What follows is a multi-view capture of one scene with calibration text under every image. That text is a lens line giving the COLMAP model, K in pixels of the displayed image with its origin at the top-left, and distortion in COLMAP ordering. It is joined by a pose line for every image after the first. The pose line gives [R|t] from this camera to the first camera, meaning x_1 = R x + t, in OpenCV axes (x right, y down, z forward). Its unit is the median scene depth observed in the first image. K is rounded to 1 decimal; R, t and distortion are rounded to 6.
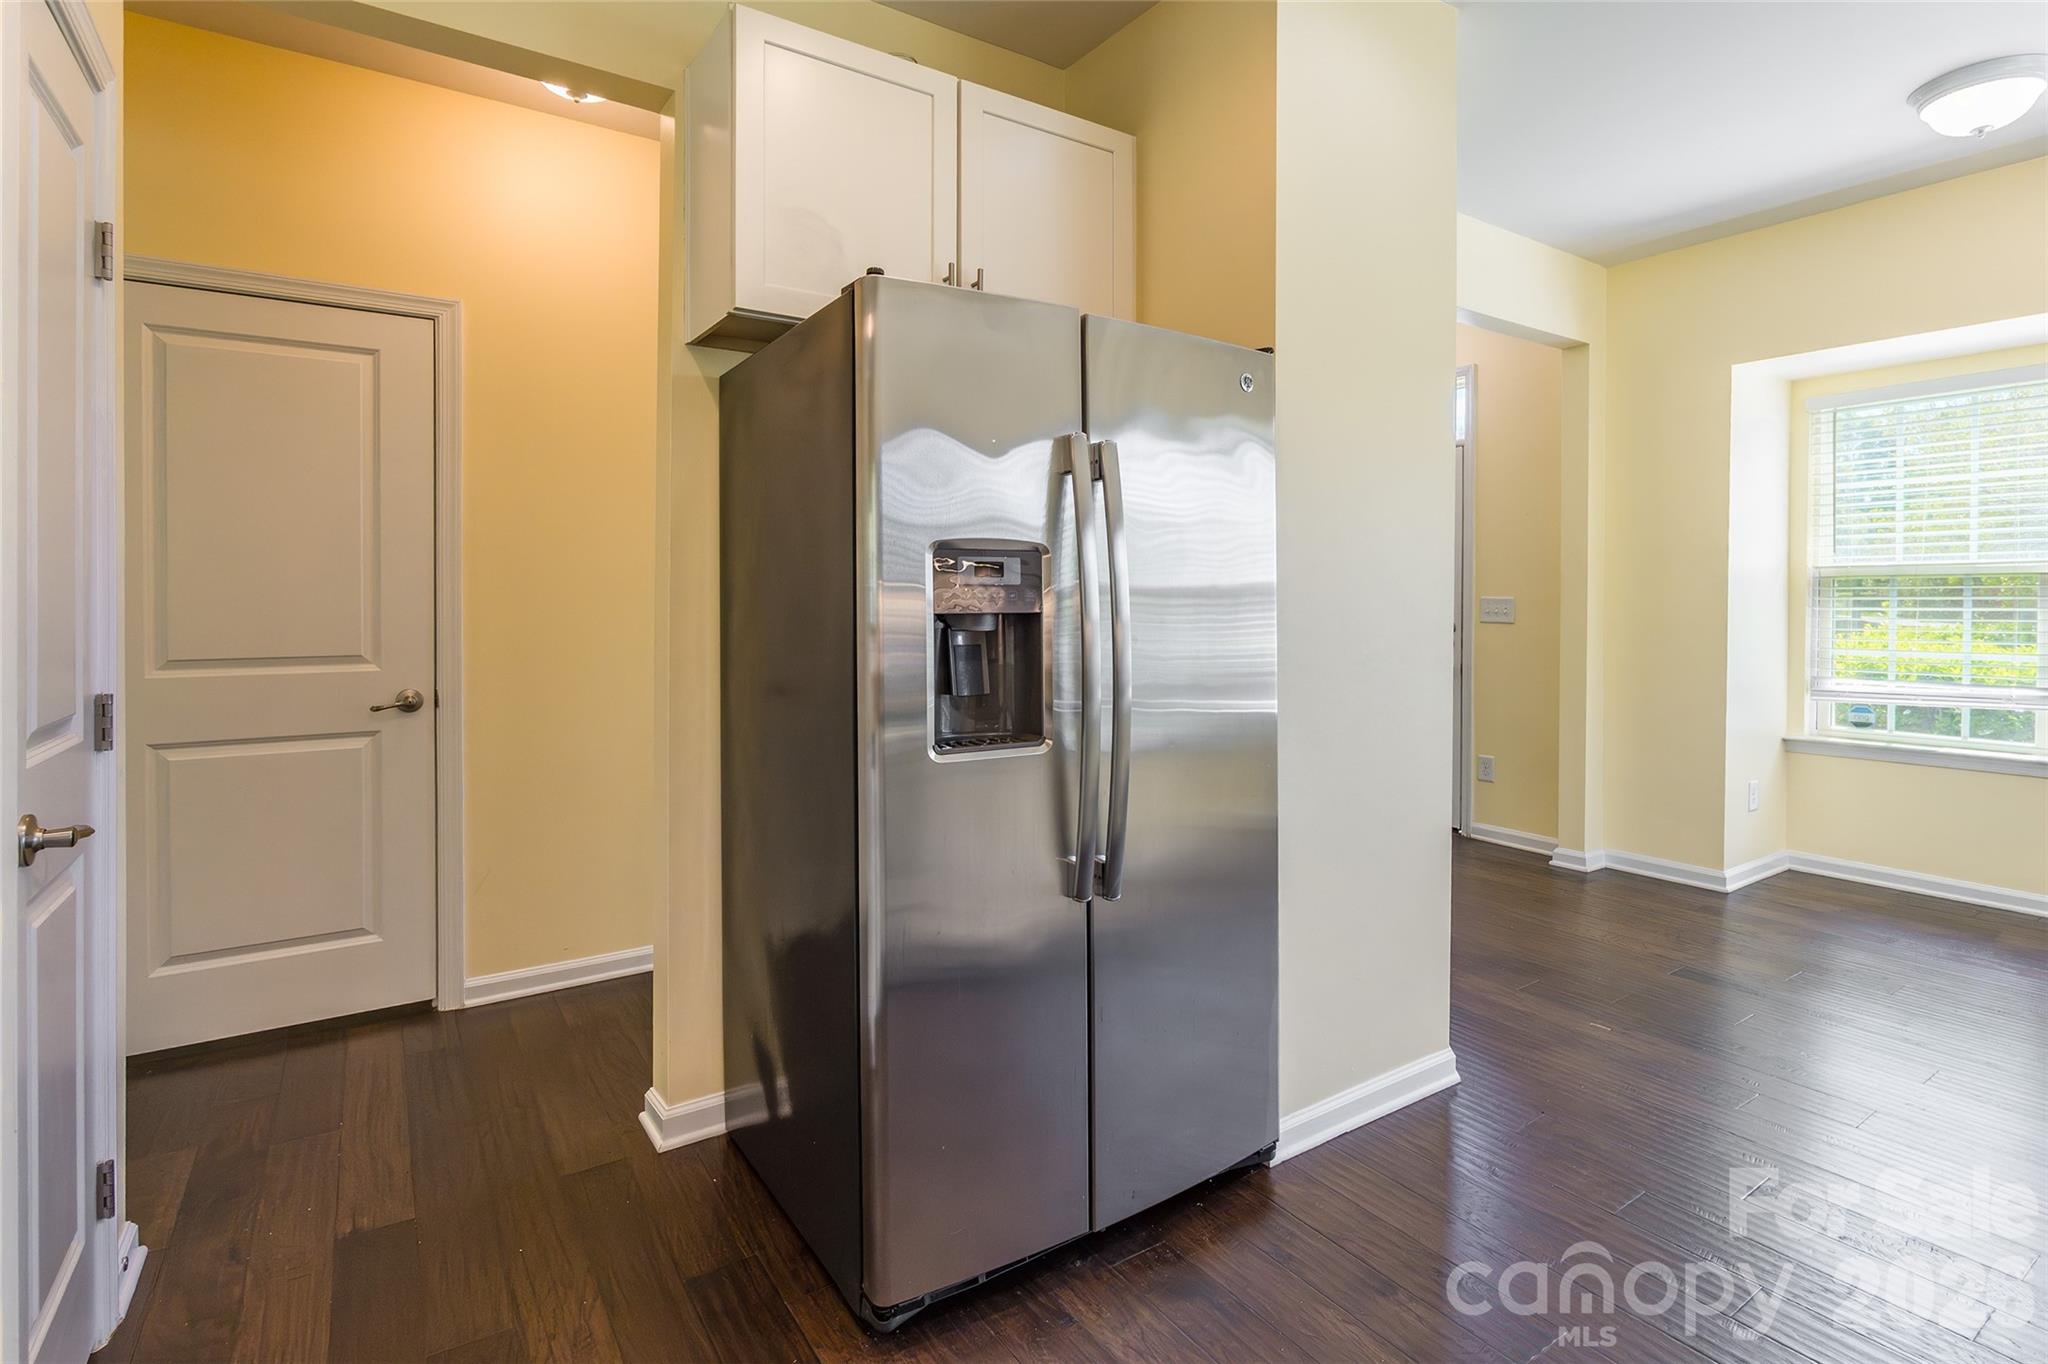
lens RADIAL K [[956.9, 0, 1009.5], [0, 956.9, 610.4], [0, 0, 1]] dist [0.000933, 0.000011]
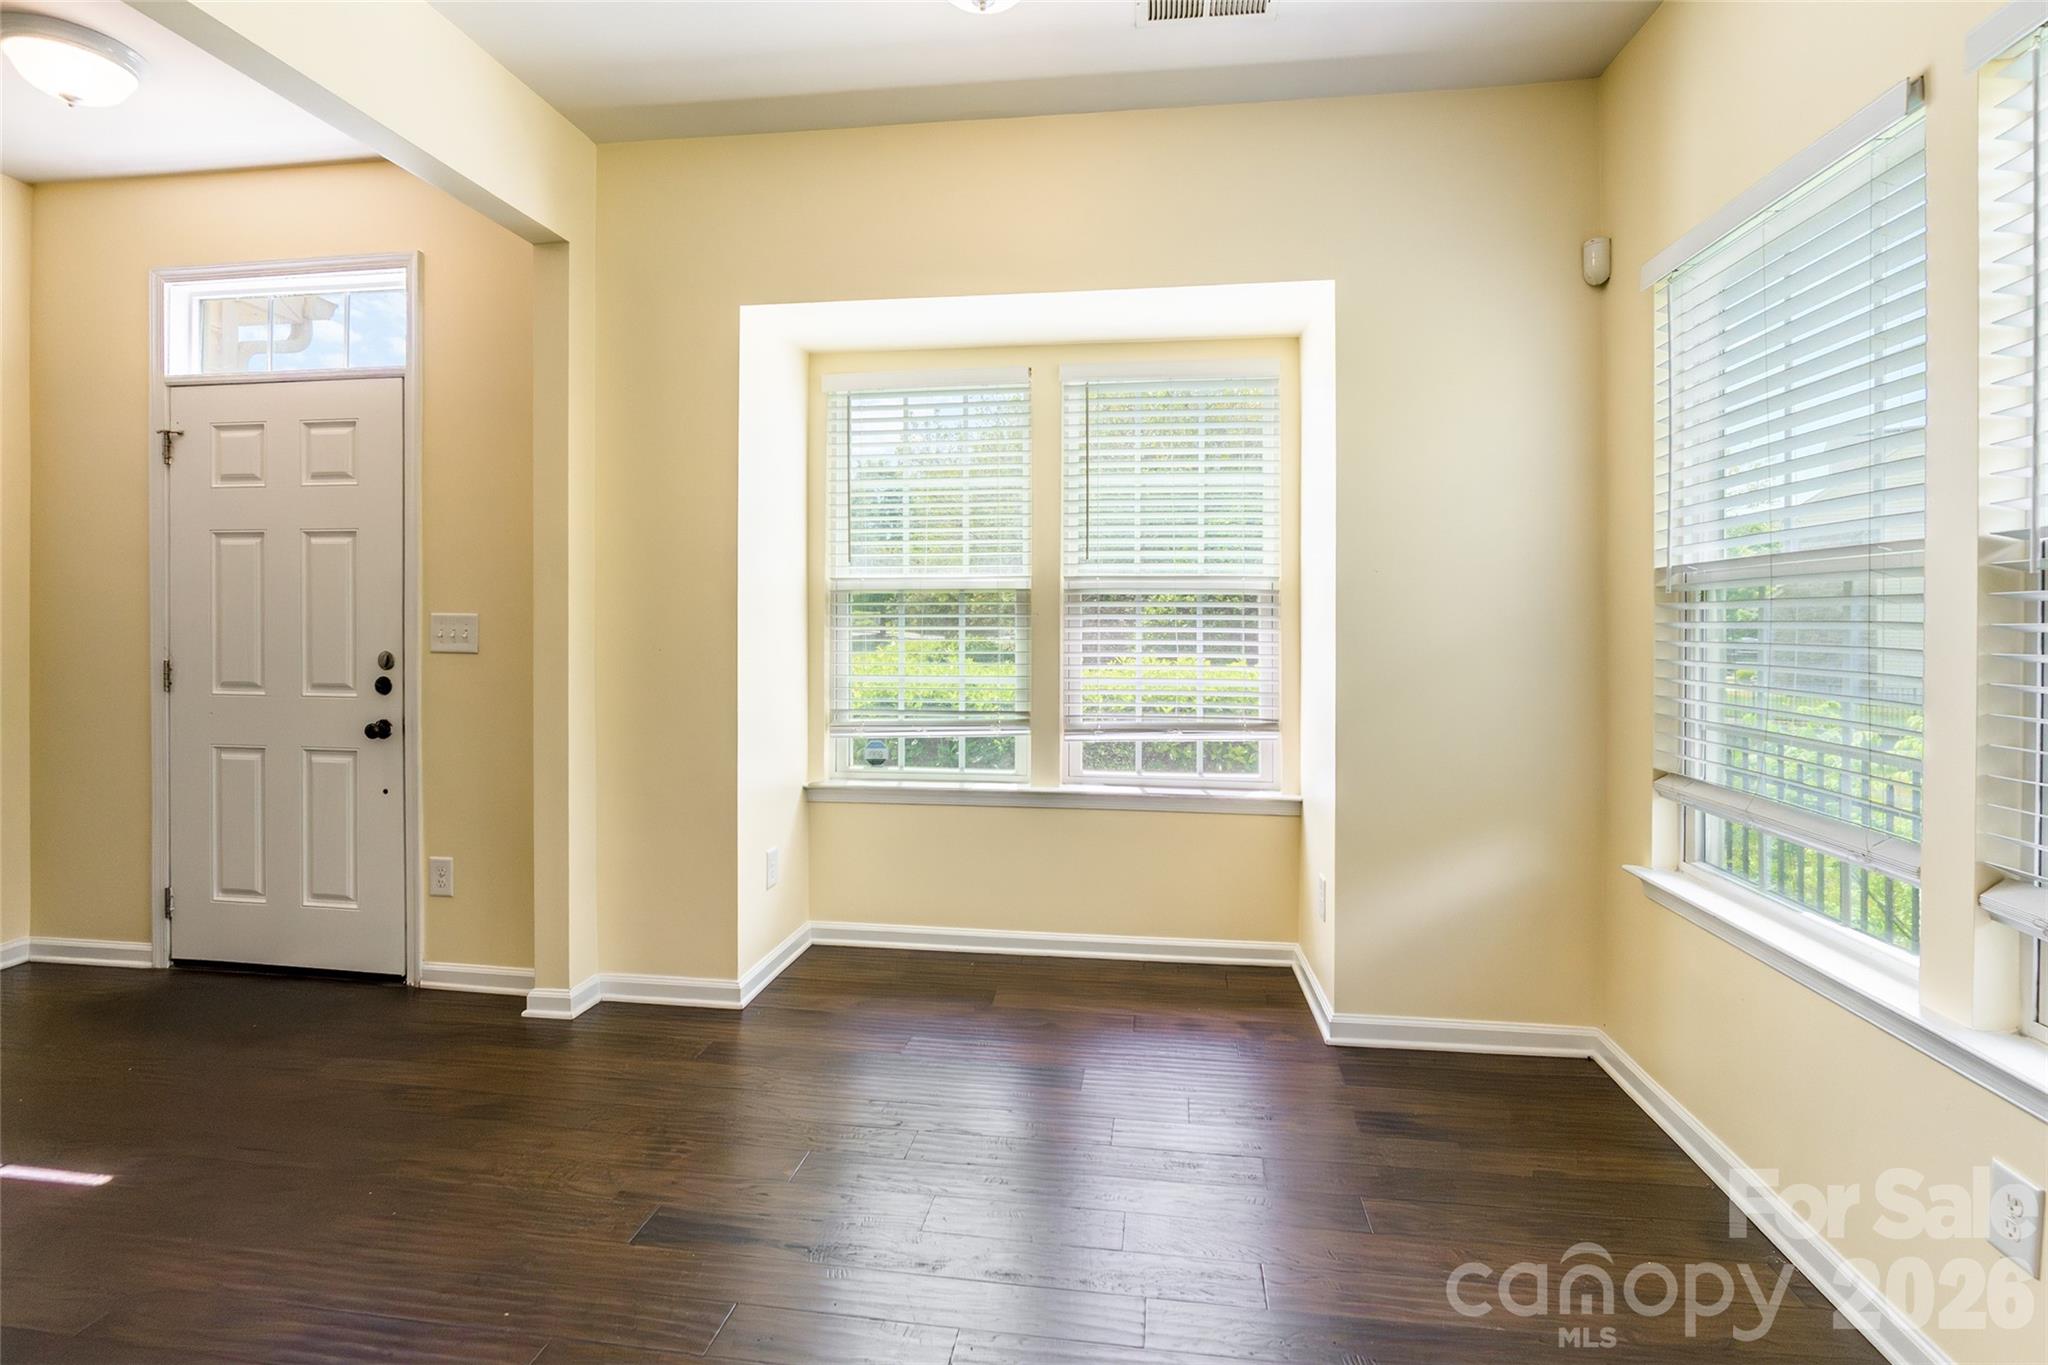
lens RADIAL K [[994.5, 0, 1026.0], [0, 994.5, 624.1], [0, 0, 1]] dist [-0.005152, -0.000244]
pose [[0.646240, -0.003588, 0.763125, 0.291925], [0.009775, 0.999946, -0.003576, -0.000658], [-0.763071, 0.009771, 0.646240, 0.314926]]
